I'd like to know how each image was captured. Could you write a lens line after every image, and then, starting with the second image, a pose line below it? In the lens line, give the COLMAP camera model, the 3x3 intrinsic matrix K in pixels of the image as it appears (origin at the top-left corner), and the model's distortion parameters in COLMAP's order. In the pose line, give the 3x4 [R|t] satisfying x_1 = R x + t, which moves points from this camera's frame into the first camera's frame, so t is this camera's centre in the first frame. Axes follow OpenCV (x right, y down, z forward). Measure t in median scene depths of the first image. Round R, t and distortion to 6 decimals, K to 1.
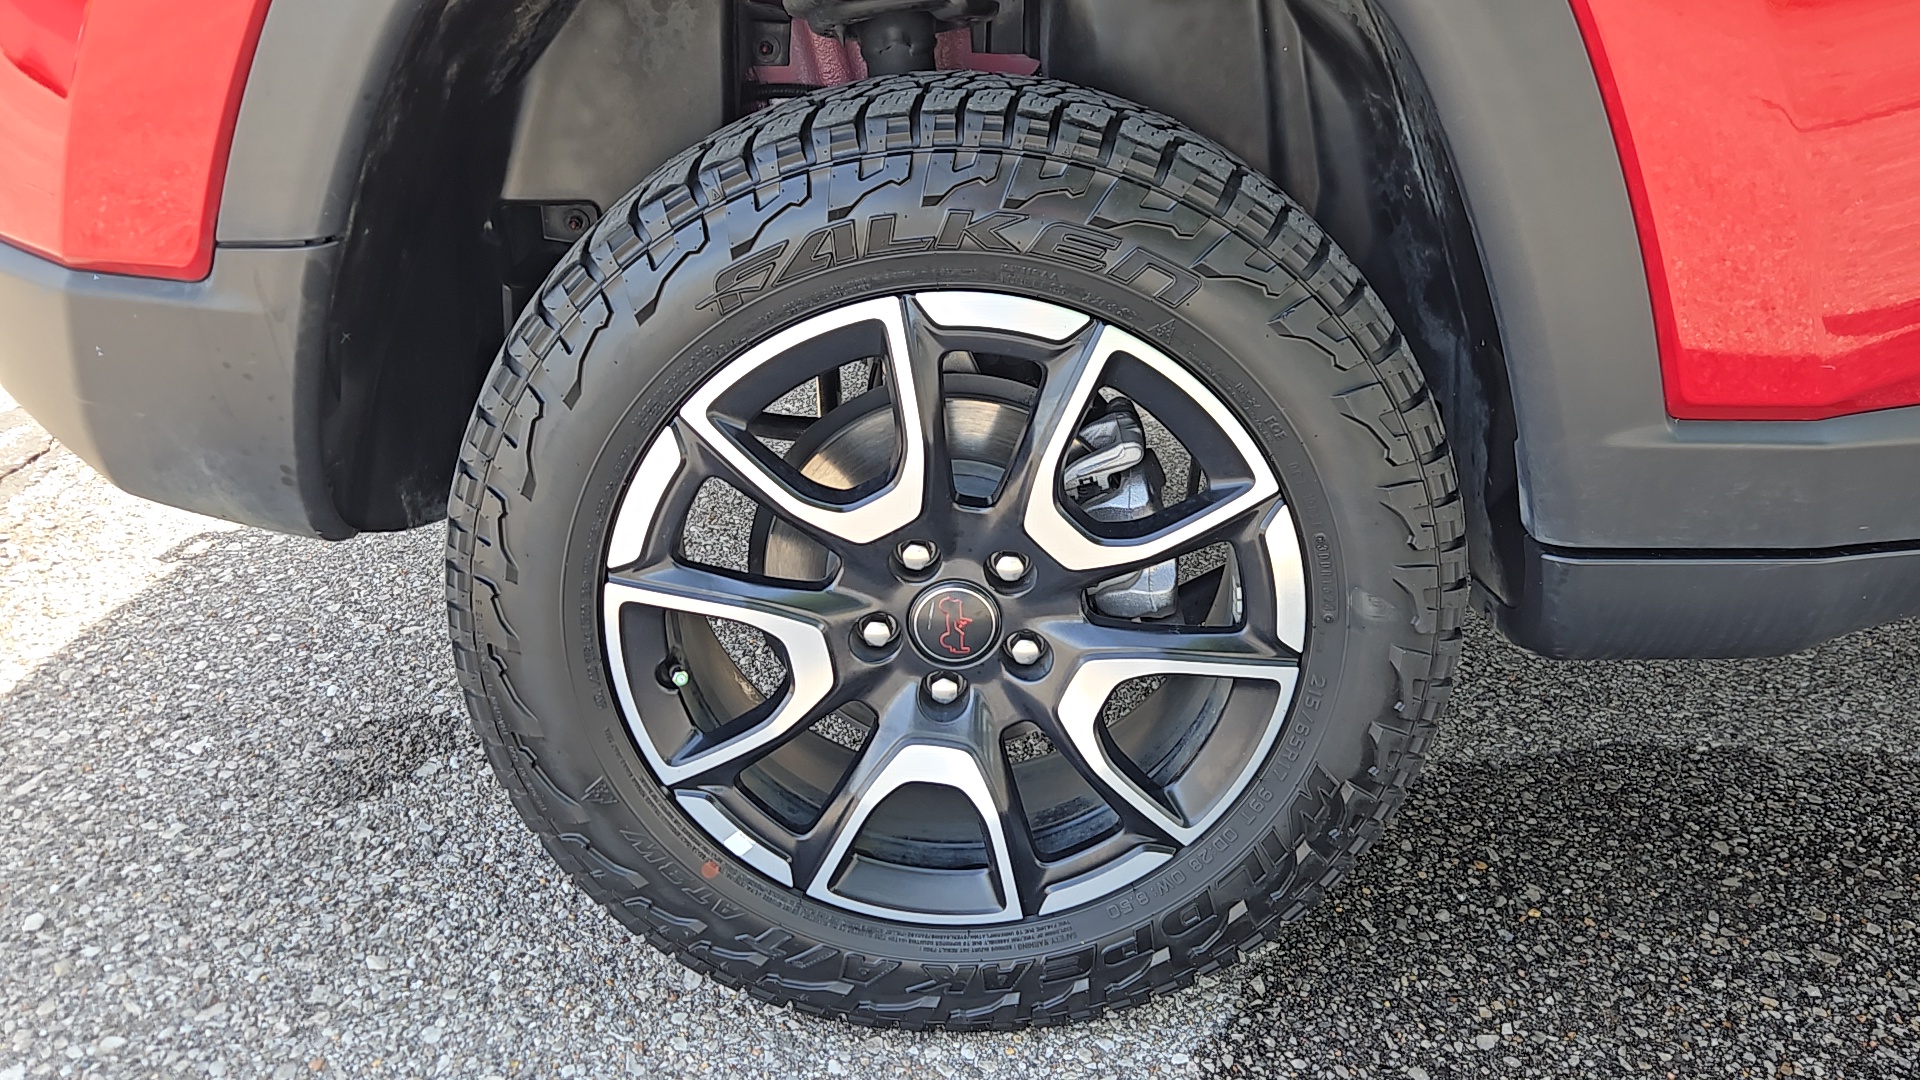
lens RADIAL K [[1597.0, 0, 960.0], [0, 1597.0, 540.0], [0, 0, 1]] dist [0.011740, 0.017336]
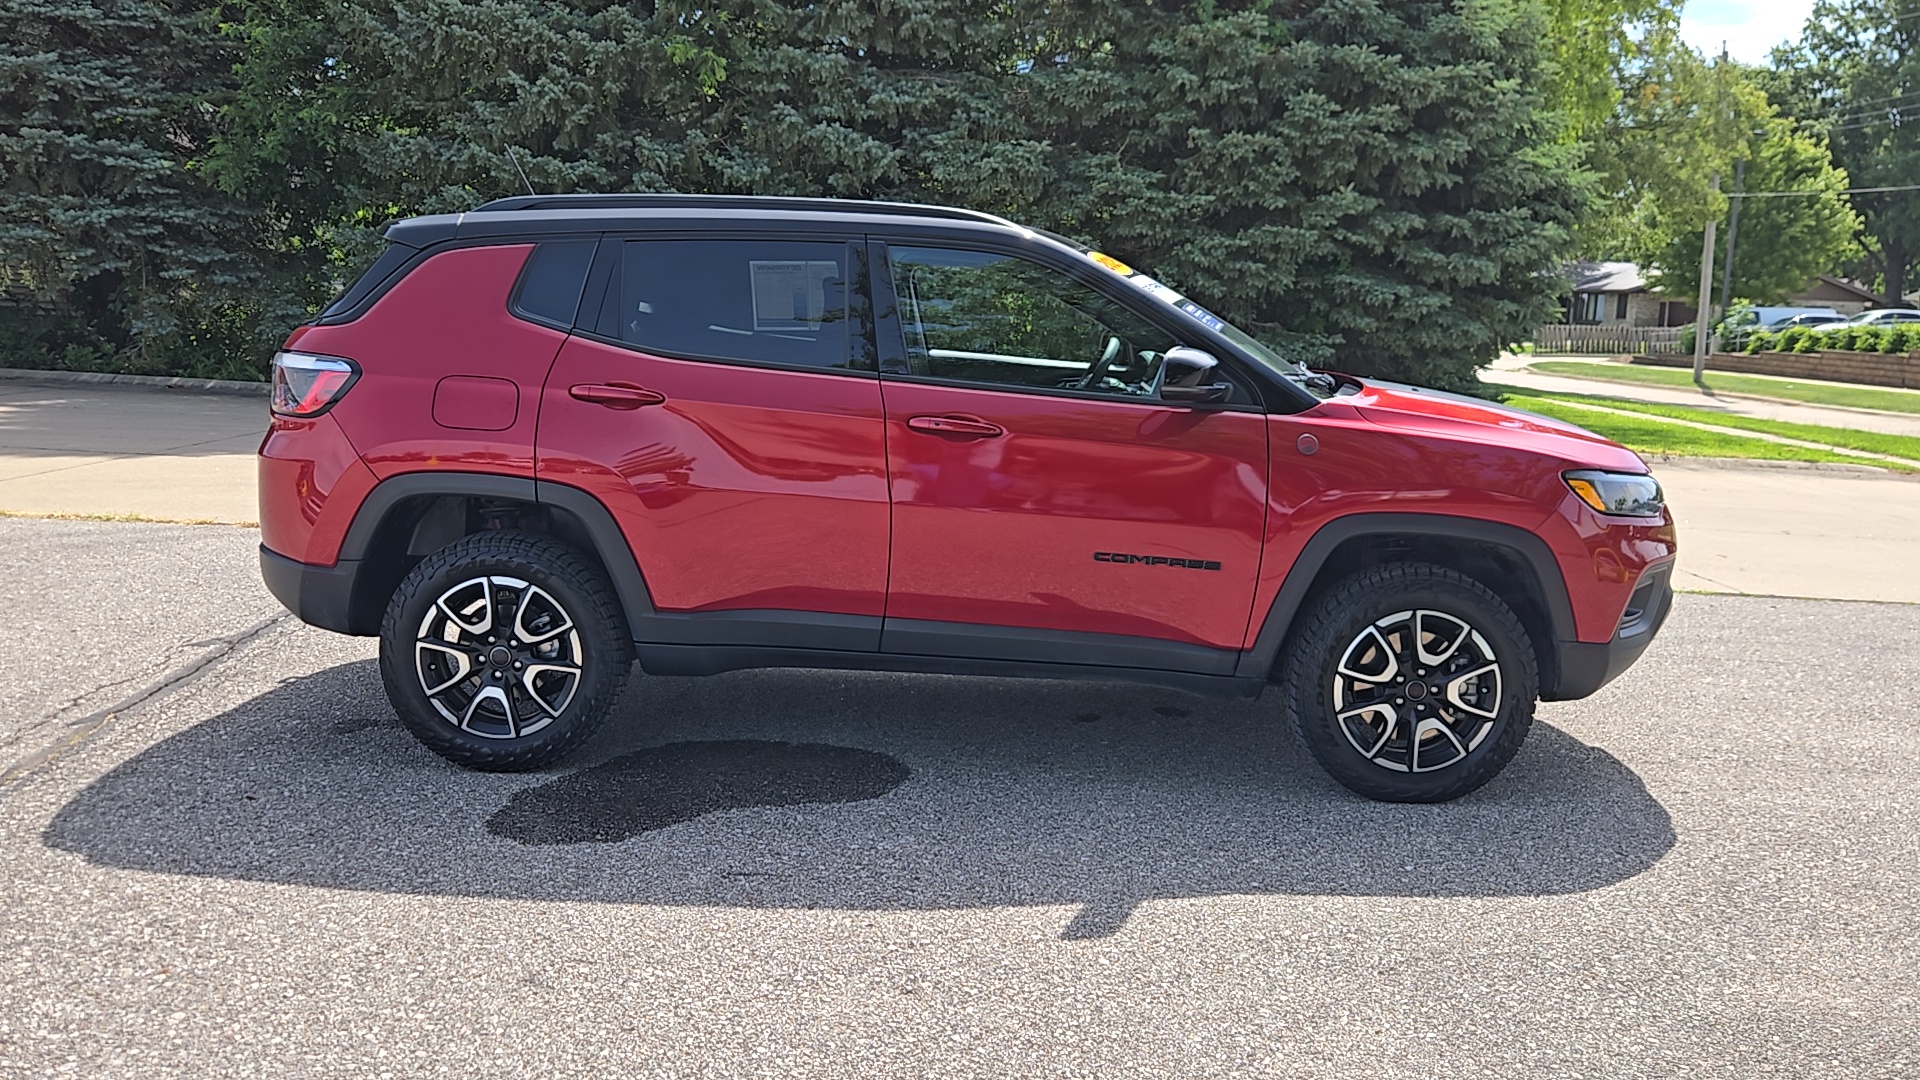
lens RADIAL K [[1599.9, 0, 960.0], [0, 1599.9, 540.0], [0, 0, 1]] dist [0.008611, -0.000951]
pose [[0.999060, 0.042249, 0.009707, 1.166959], [-0.038507, 0.967762, -0.248904, 0.767867], [-0.019910, 0.248297, 0.968479, -3.218922]]
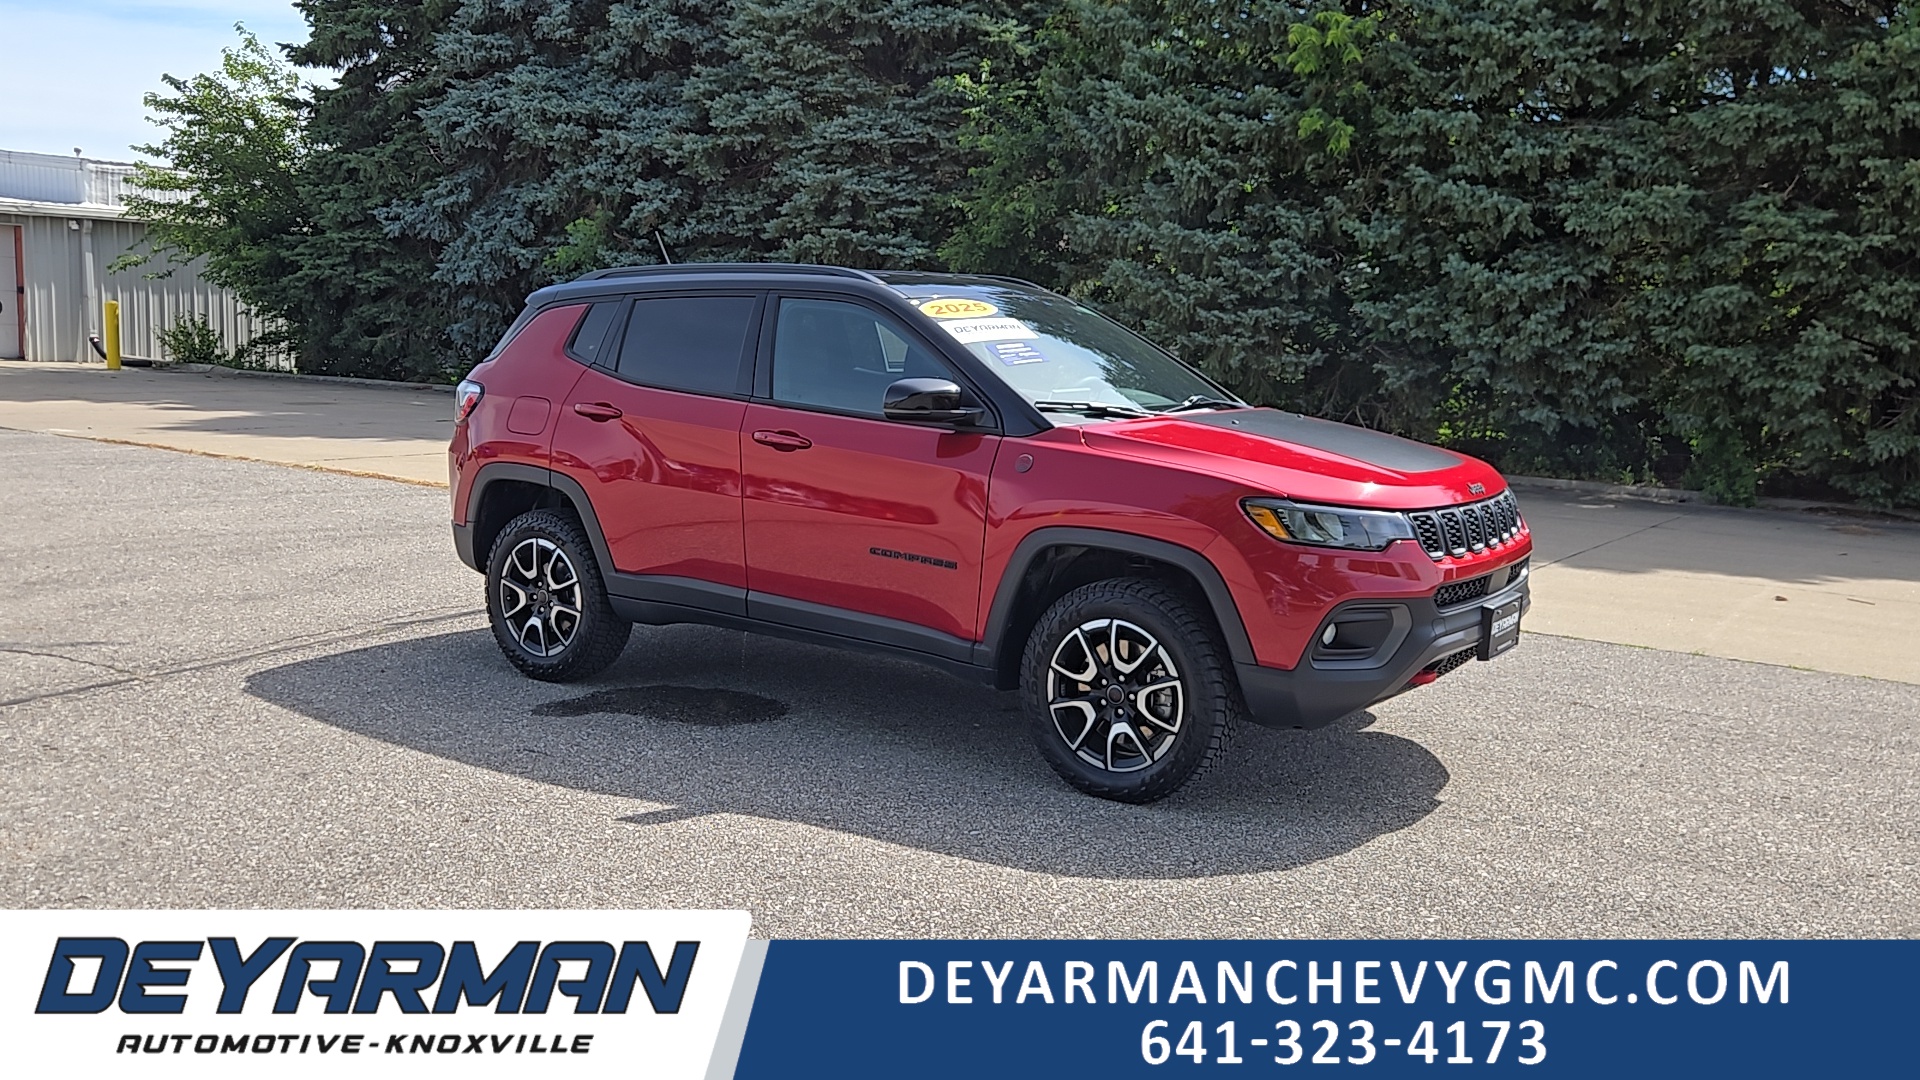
lens RADIAL K [[1609.3, 0, 960.0], [0, 1609.3, 540.0], [0, 0, 1]] dist [-0.003605, 0.002985]
pose [[0.826606, 0.100058, -0.553815, 4.568967], [-0.249723, 0.947095, -0.201616, 0.669225], [0.504343, 0.304958, 0.807861, -3.103454]]
